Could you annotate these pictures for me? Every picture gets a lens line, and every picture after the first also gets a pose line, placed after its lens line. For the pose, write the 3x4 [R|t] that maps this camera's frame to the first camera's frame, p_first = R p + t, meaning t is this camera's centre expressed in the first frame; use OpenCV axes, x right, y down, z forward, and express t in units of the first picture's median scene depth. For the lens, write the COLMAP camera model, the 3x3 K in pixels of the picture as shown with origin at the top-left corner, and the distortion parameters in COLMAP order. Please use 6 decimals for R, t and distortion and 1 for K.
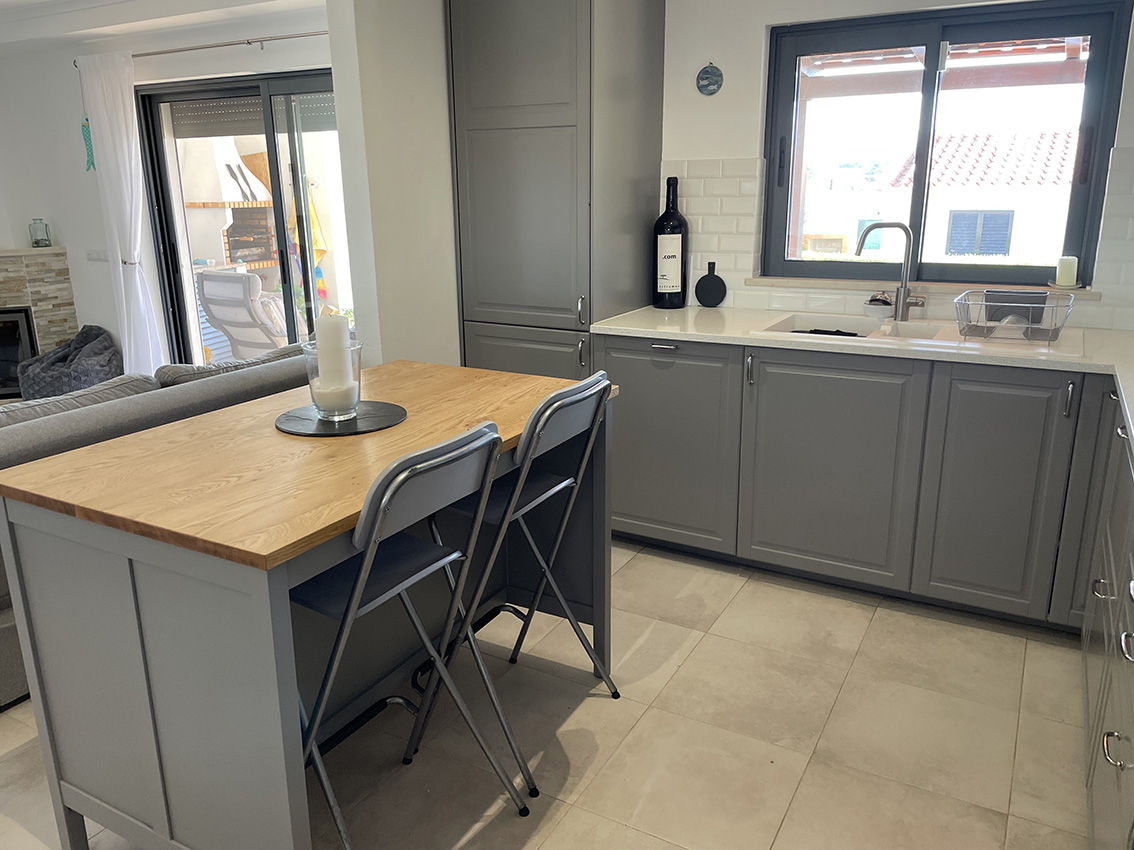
lens RADIAL K [[855.7, 0, 566.3], [0, 855.7, 422.8], [0, 0, 1]] dist [0.003801, 0.002186]
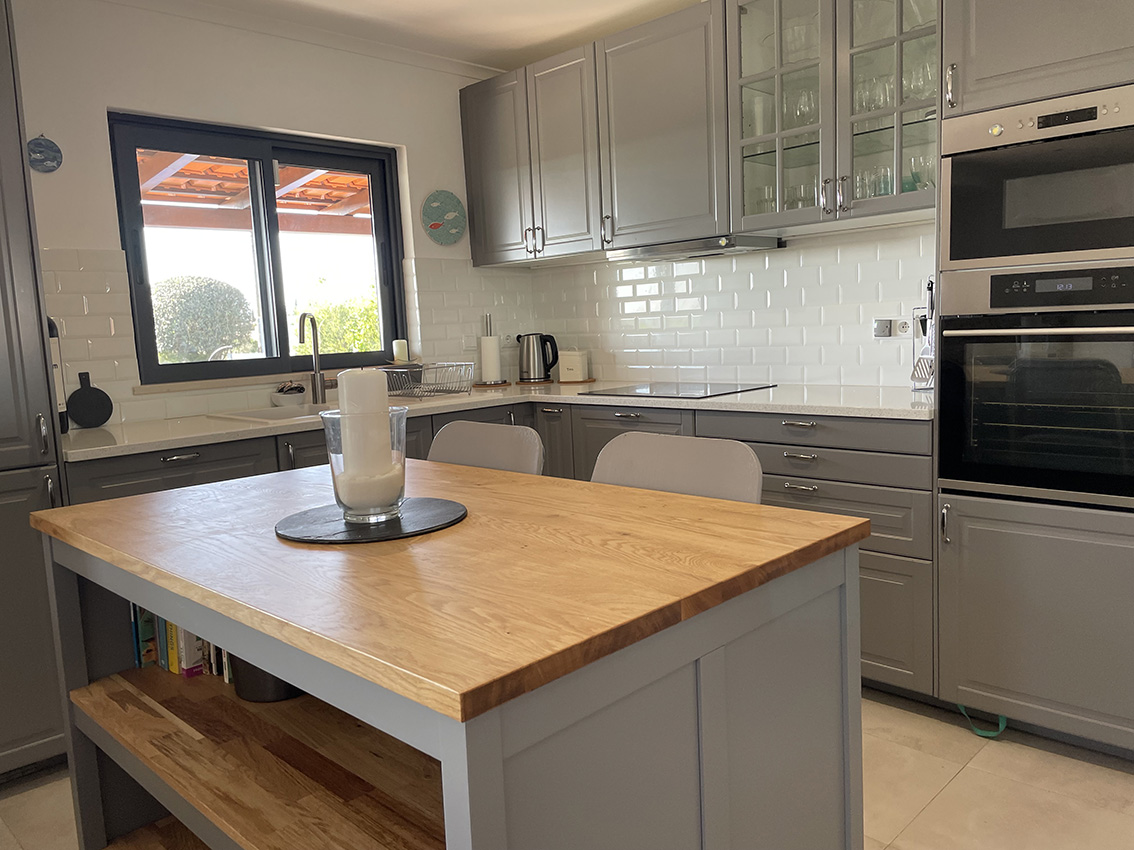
lens RADIAL K [[855.7, 0, 567.1], [0, 855.7, 426.4], [0, 0, 1]] dist [0.003801, 0.002186]
pose [[0.254876, -0.110829, 0.960602, -0.525002], [0.298290, 0.953974, 0.030919, -0.029741], [-0.919816, 0.278658, 0.276204, 0.391838]]
